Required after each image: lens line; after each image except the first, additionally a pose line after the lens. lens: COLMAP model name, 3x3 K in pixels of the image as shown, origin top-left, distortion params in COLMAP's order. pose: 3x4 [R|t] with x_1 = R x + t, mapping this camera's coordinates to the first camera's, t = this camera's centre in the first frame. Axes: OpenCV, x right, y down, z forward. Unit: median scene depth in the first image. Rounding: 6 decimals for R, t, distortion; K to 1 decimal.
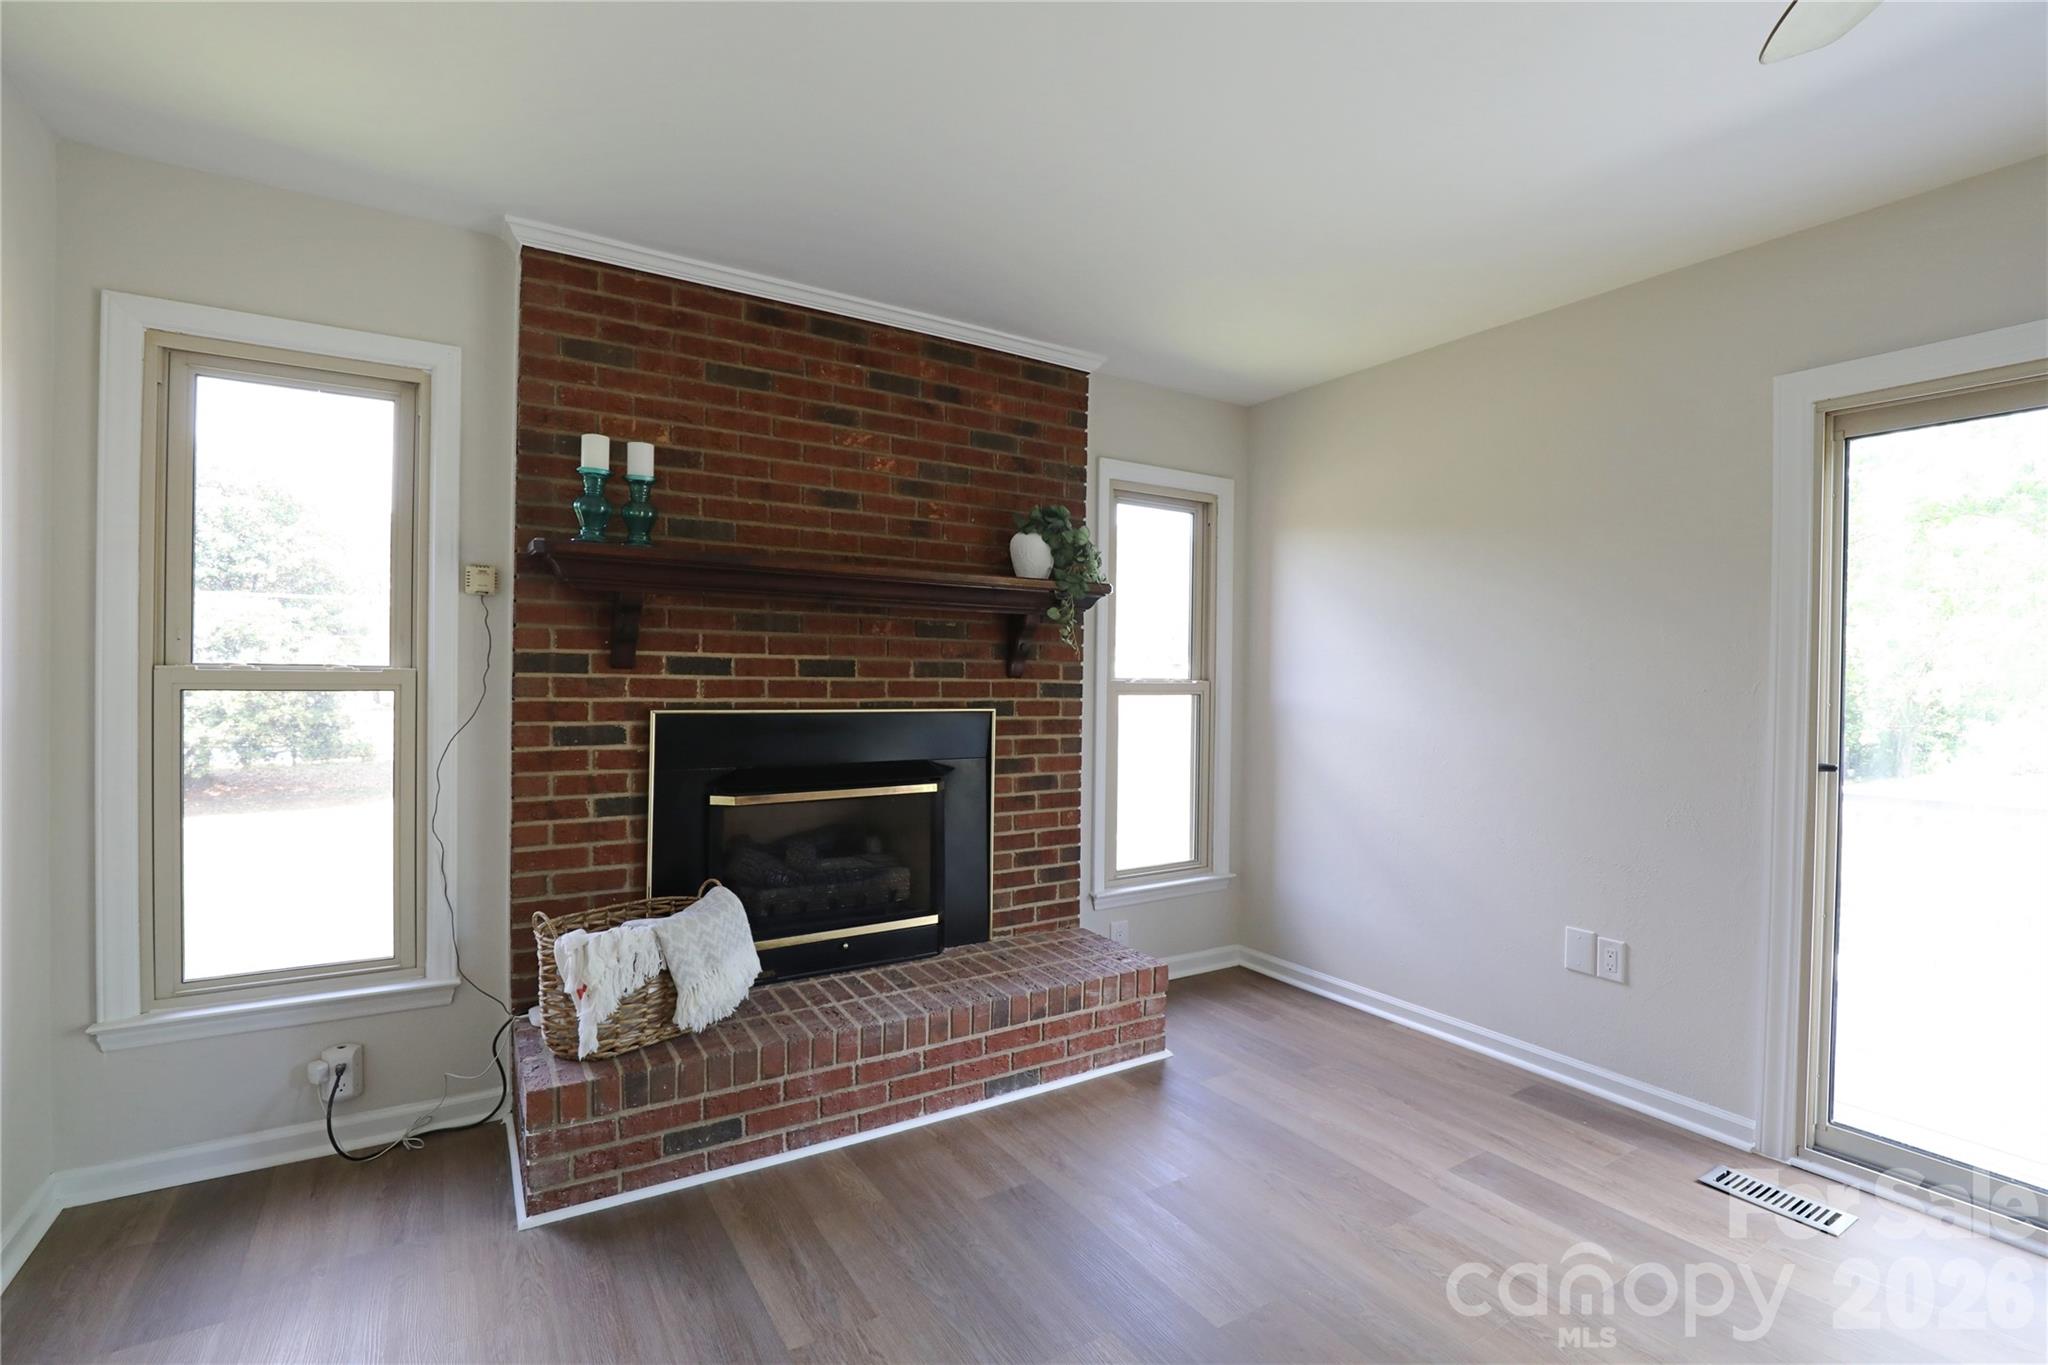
lens RADIAL K [[907.3, 0, 1024.0], [0, 907.3, 682.5], [0, 0, 1]] dist [-0.030152, -0.000335]
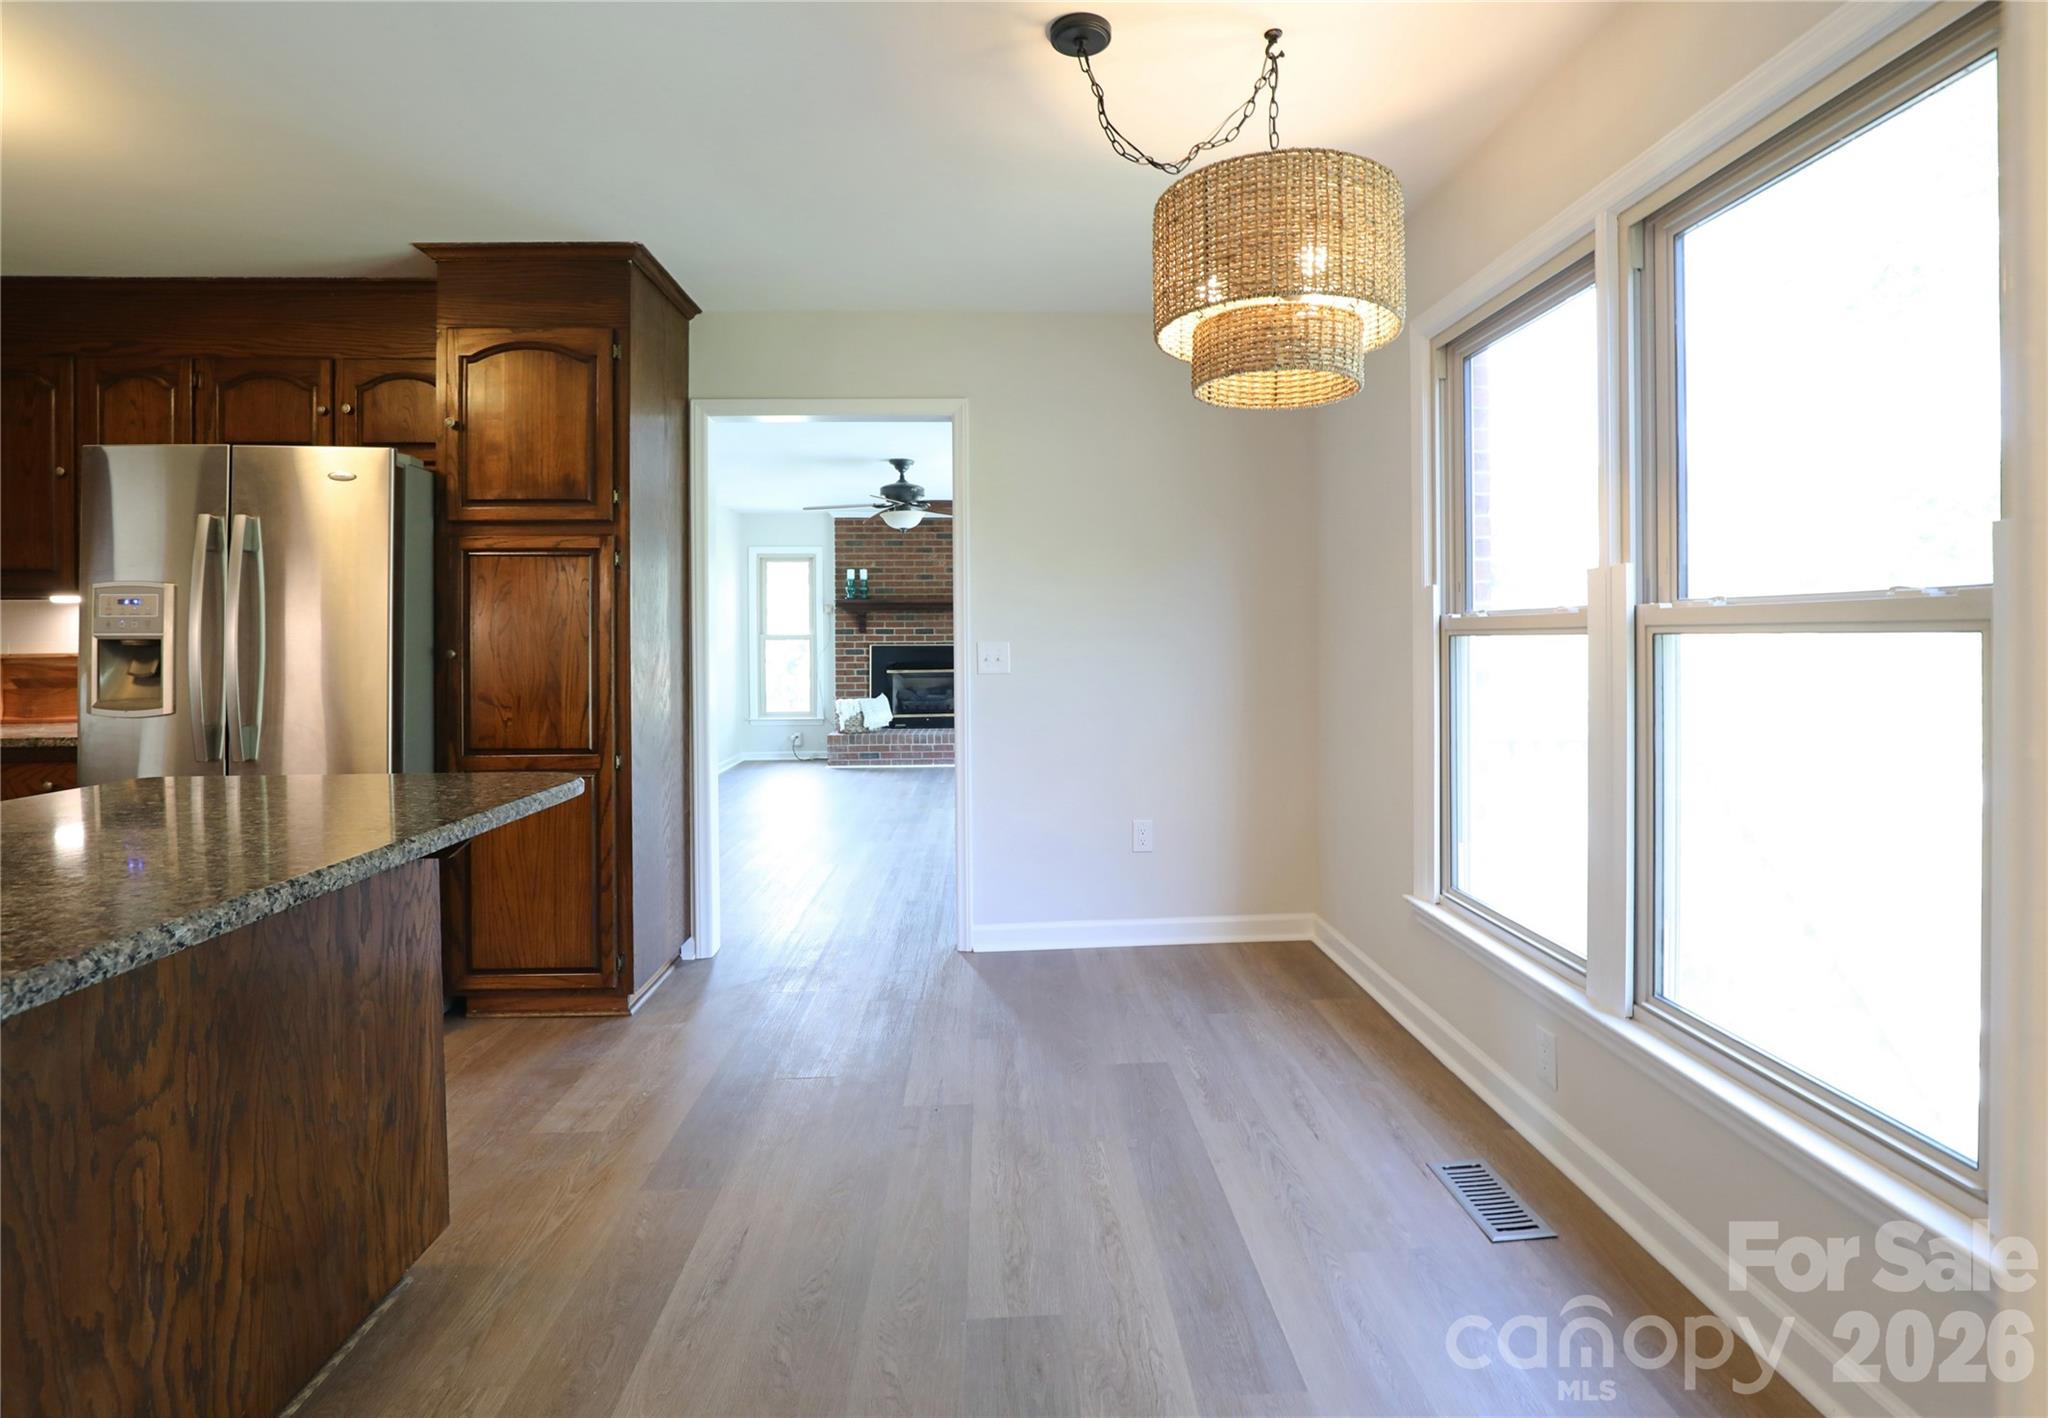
lens RADIAL K [[1056.1, 0, 1078.8], [0, 1056.1, 643.7], [0, 0, 1]] dist [-0.043351, 0.011636]
pose [[0.872978, -0.013797, -0.487564, 2.190049], [0.014802, 0.999889, -0.001791, 0.044328], [0.487534, -0.005653, 0.873086, -2.074671]]
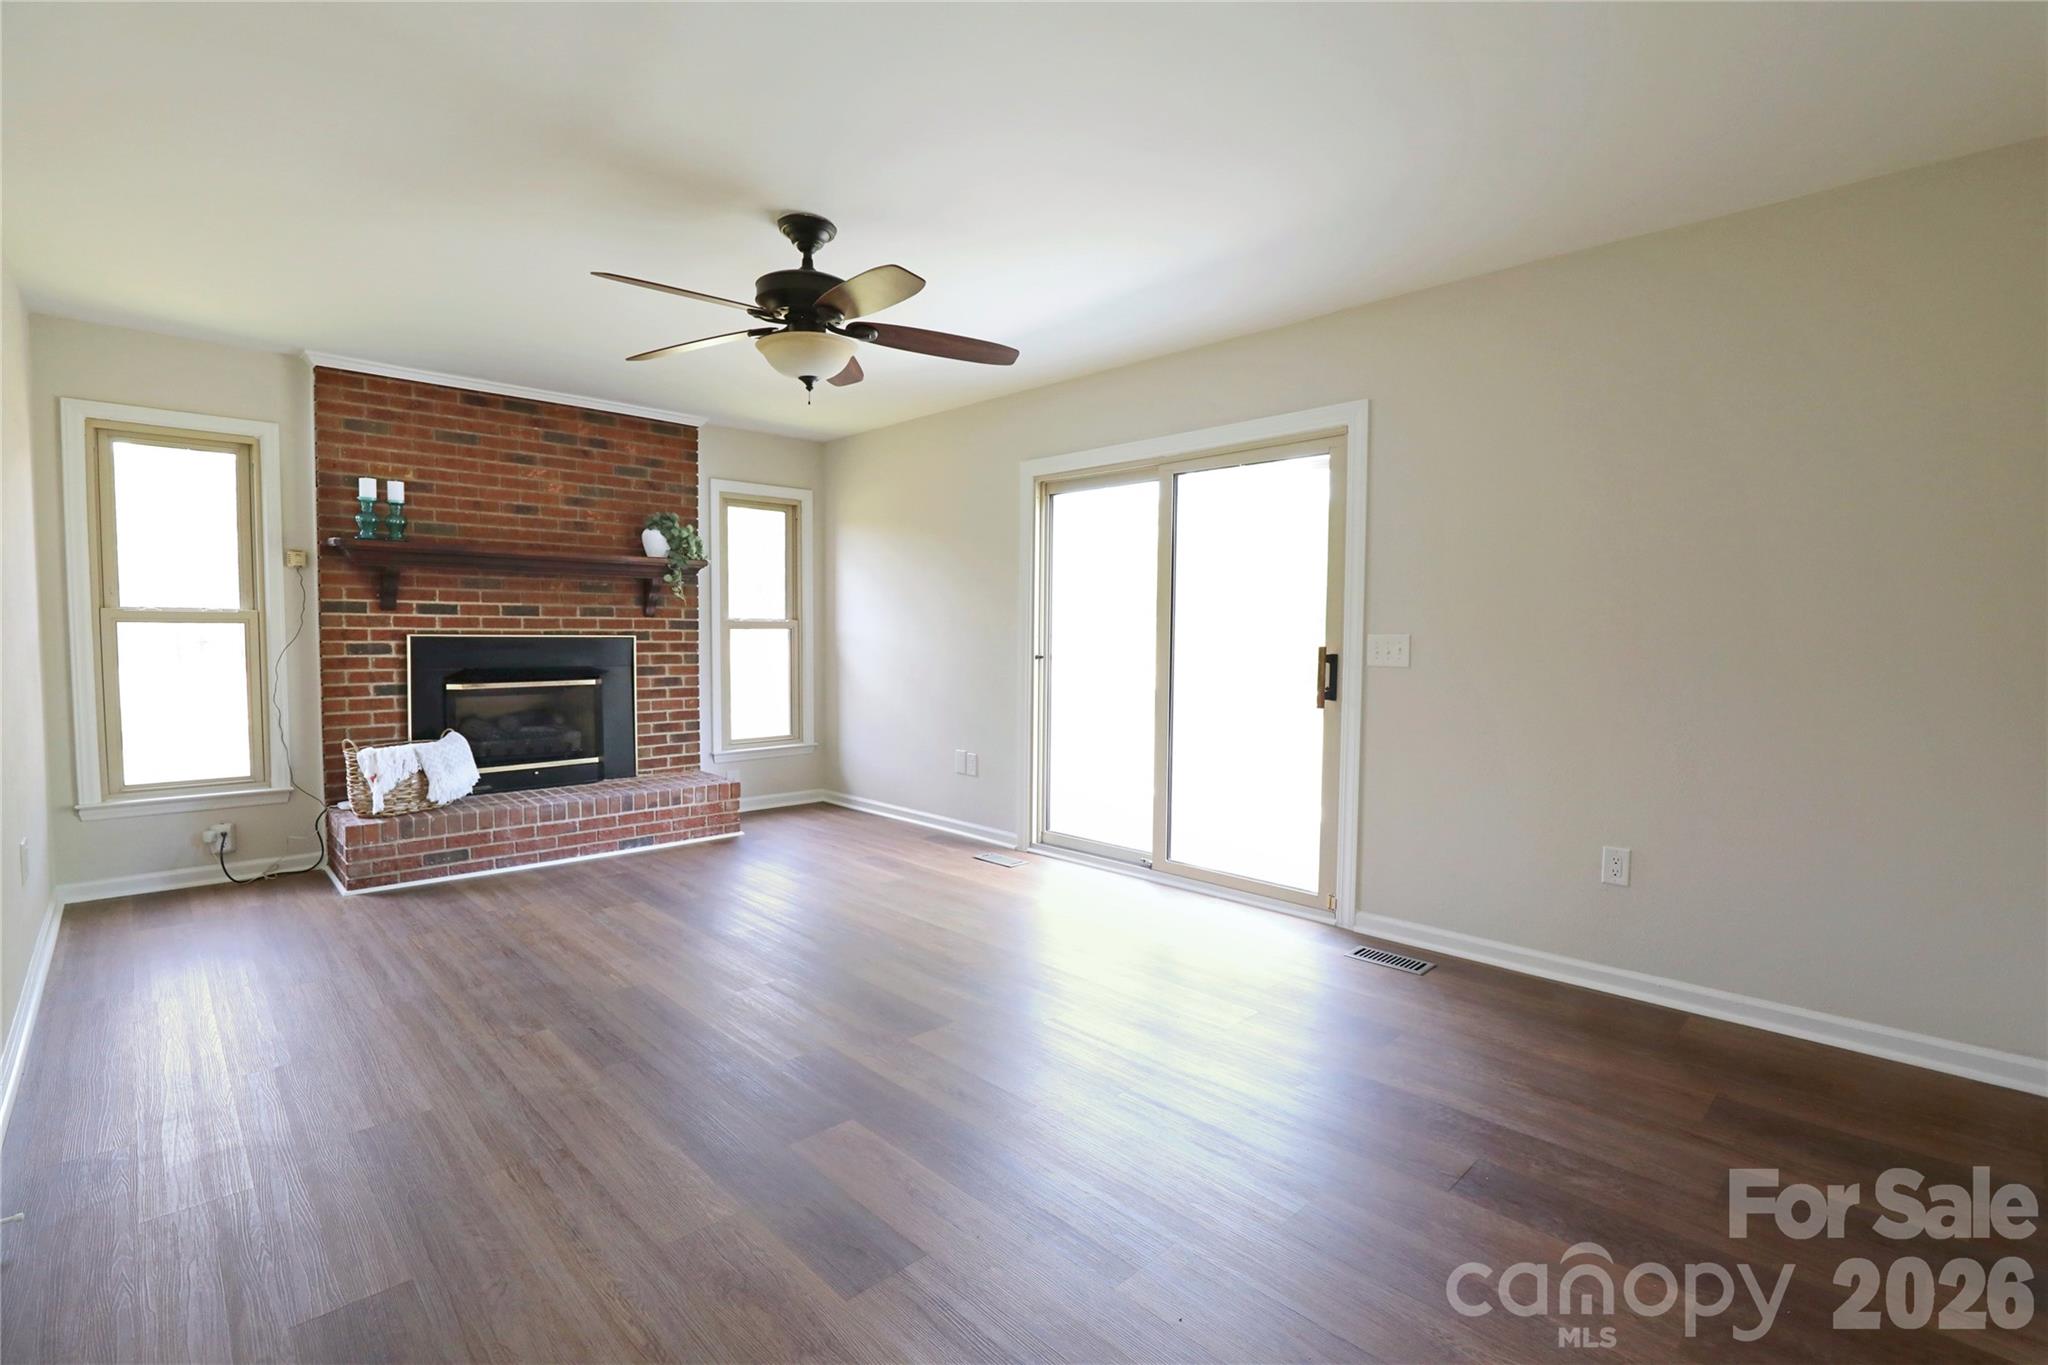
lens RADIAL K [[936.9, 0, 1024.0], [0, 936.9, 682.5], [0, 0, 1]] dist [-0.024858, 0.001052]
pose [[0.978664, -0.016425, 0.204810, 0.371028], [0.006348, 0.998741, 0.049761, 0.040569], [-0.205369, -0.047399, 0.977536, -0.964306]]
